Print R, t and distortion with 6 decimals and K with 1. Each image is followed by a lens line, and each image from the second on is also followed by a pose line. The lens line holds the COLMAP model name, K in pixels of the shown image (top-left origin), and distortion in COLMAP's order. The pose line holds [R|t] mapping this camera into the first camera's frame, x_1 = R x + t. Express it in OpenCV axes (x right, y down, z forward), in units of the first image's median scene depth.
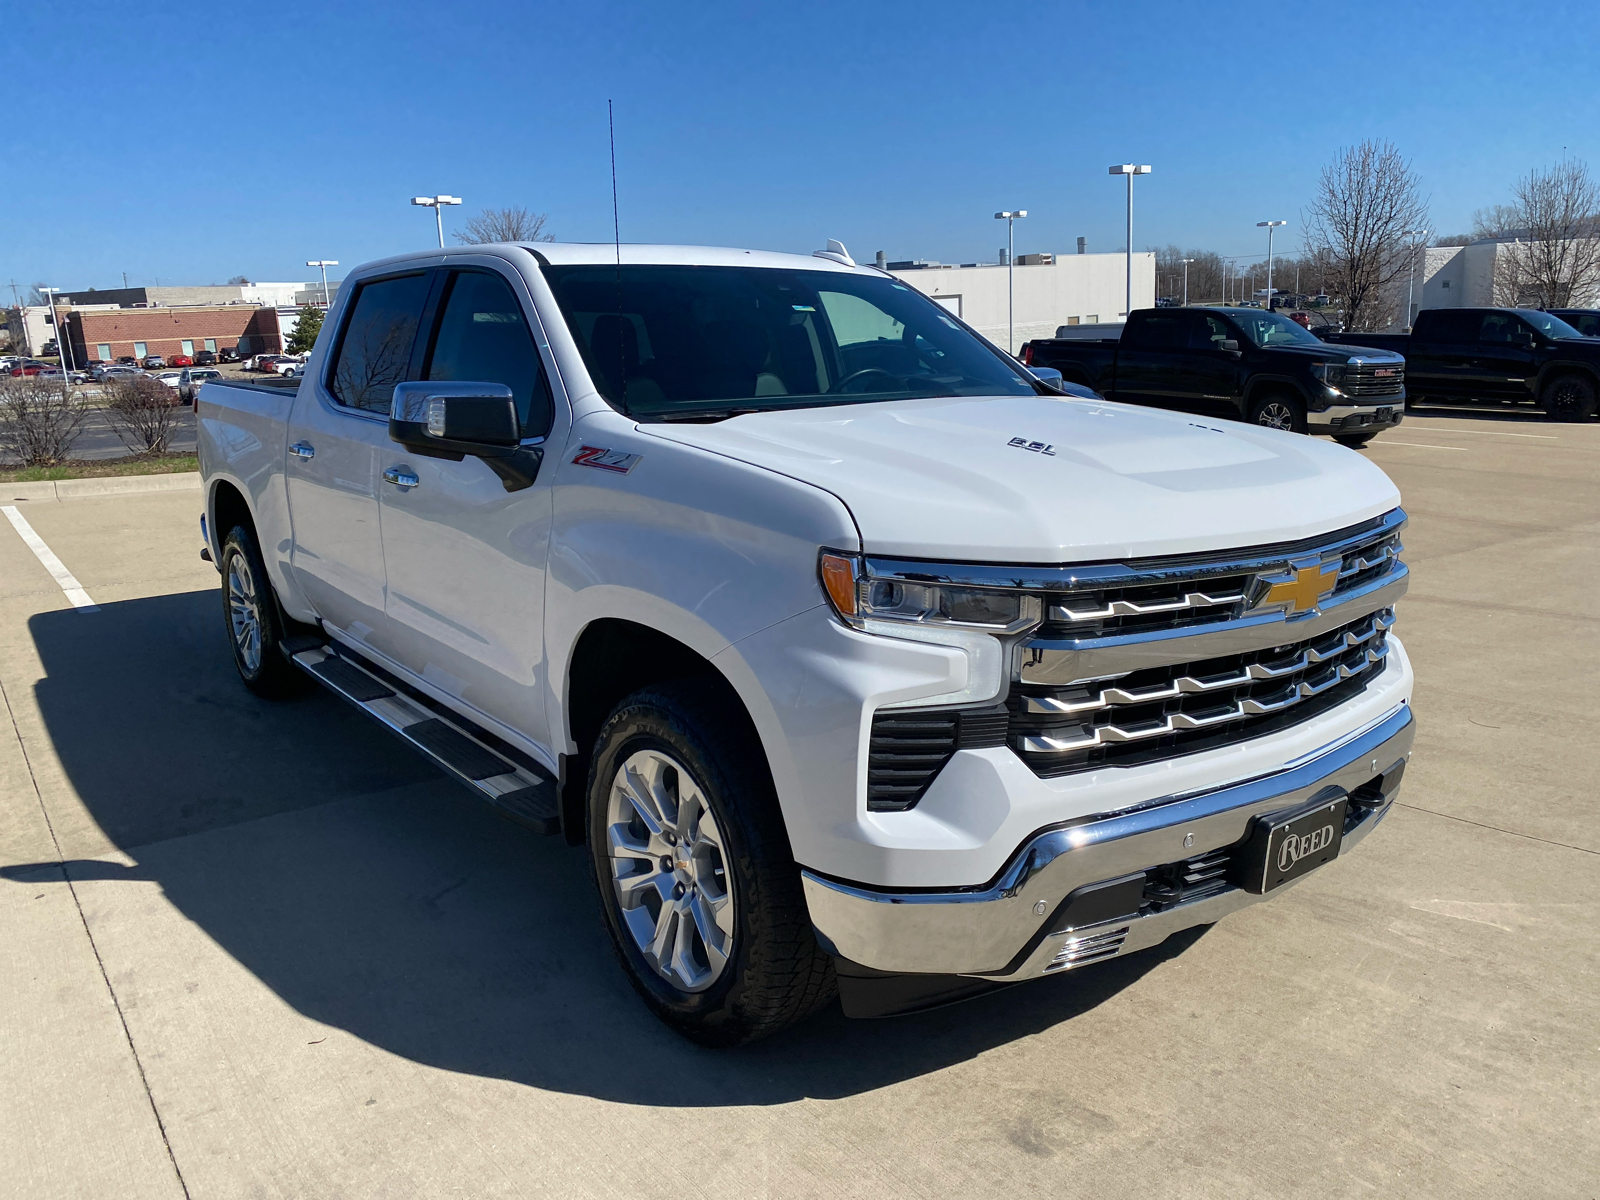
lens RADIAL K [[1218.5, 0, 863.6], [0, 1218.5, 608.9], [0, 0, 1]] dist [0.004075, 0.000439]
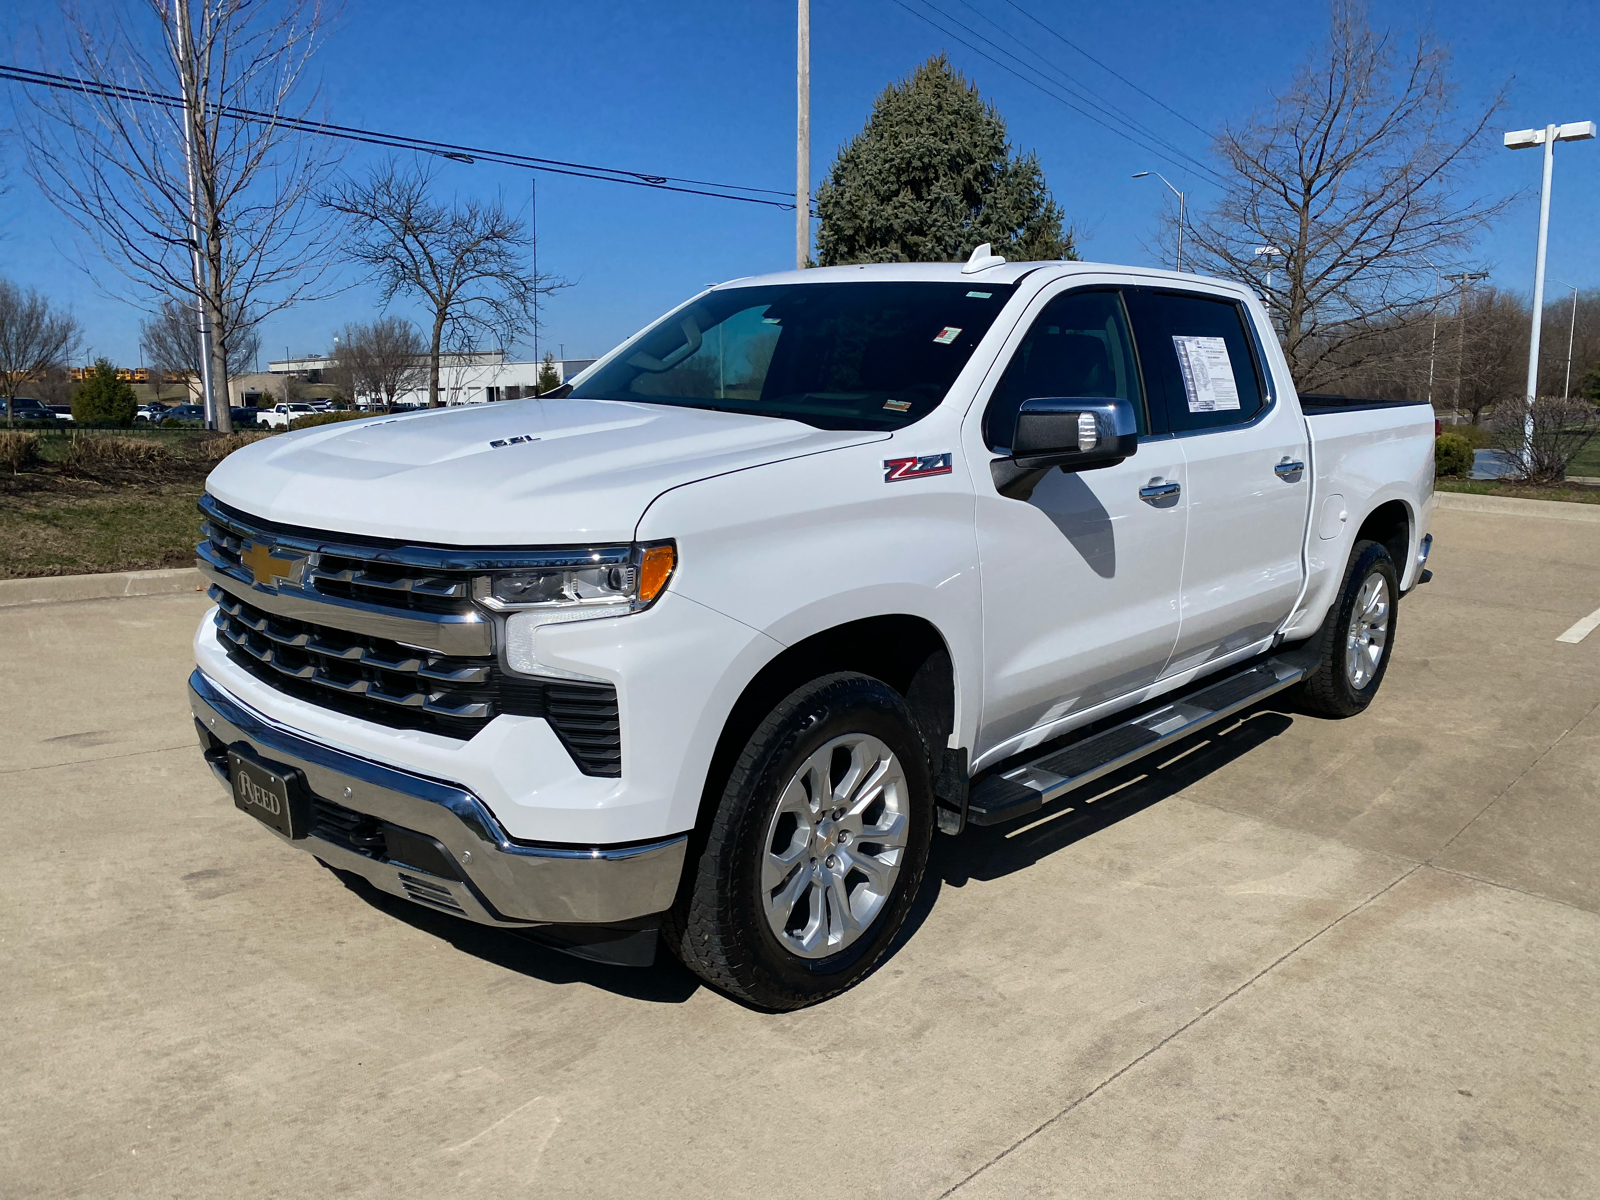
lens RADIAL K [[1250.8, 0, 796.3], [0, 1250.8, 600.3], [0, 0, 1]] dist [0.013193, 0.006211]
pose [[0.135517, 0.196073, -0.971180, 1.534804], [-0.231681, 0.959318, 0.161349, -0.284050], [0.963306, 0.203138, 0.175430, 1.248983]]
